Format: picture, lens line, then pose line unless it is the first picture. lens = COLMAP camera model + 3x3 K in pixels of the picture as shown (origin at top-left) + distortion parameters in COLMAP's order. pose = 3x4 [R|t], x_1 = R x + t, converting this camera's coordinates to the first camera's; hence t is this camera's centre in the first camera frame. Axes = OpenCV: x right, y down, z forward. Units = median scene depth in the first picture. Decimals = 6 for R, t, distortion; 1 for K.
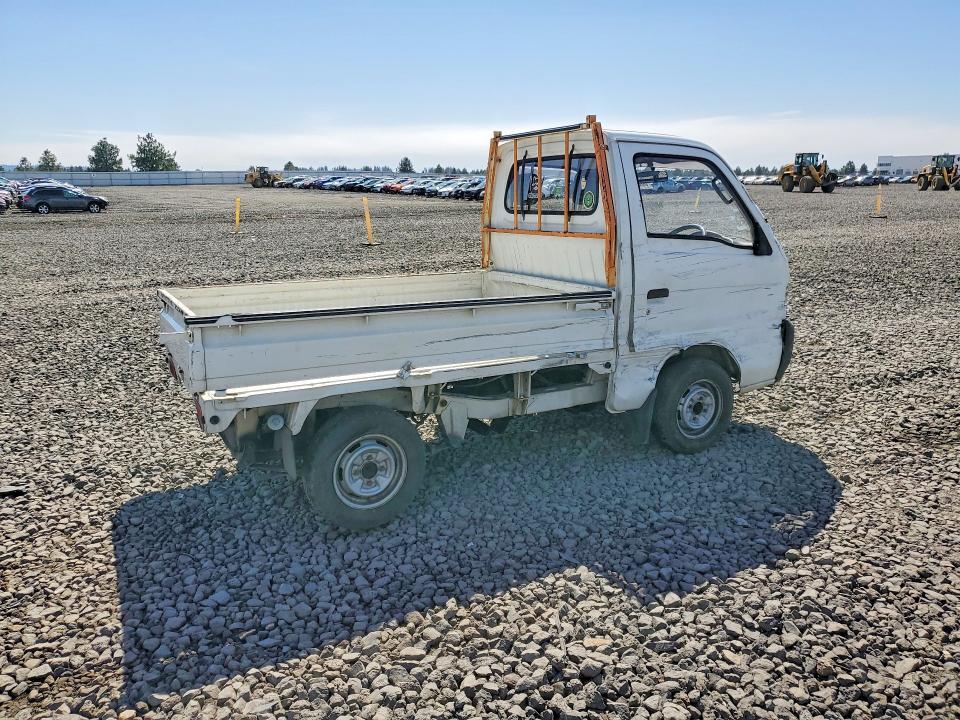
lens RADIAL K [[757.2, 0, 480.0], [0, 757.2, 360.0], [0, 0, 1]] dist [0.012639, 0.008477]
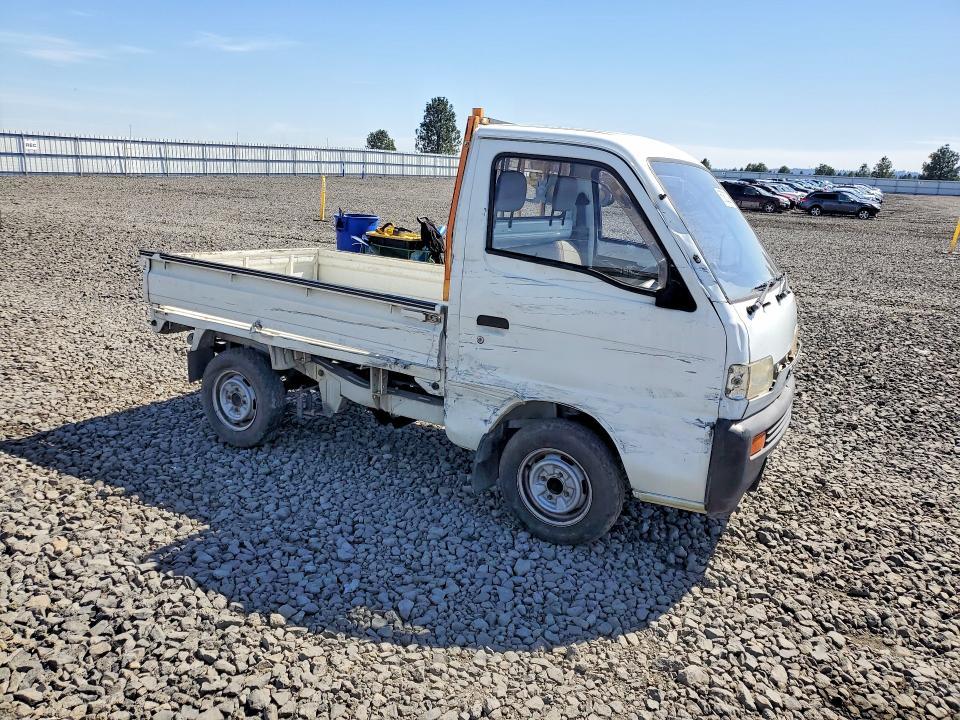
lens RADIAL K [[757.2, 0, 480.0], [0, 757.2, 360.0], [0, 0, 1]] dist [0.012639, 0.008477]
pose [[0.515963, 0.239625, -0.822412, 0.857640], [-0.246960, 0.960924, 0.125046, -0.137471], [0.820240, 0.138584, 0.554979, 0.495703]]
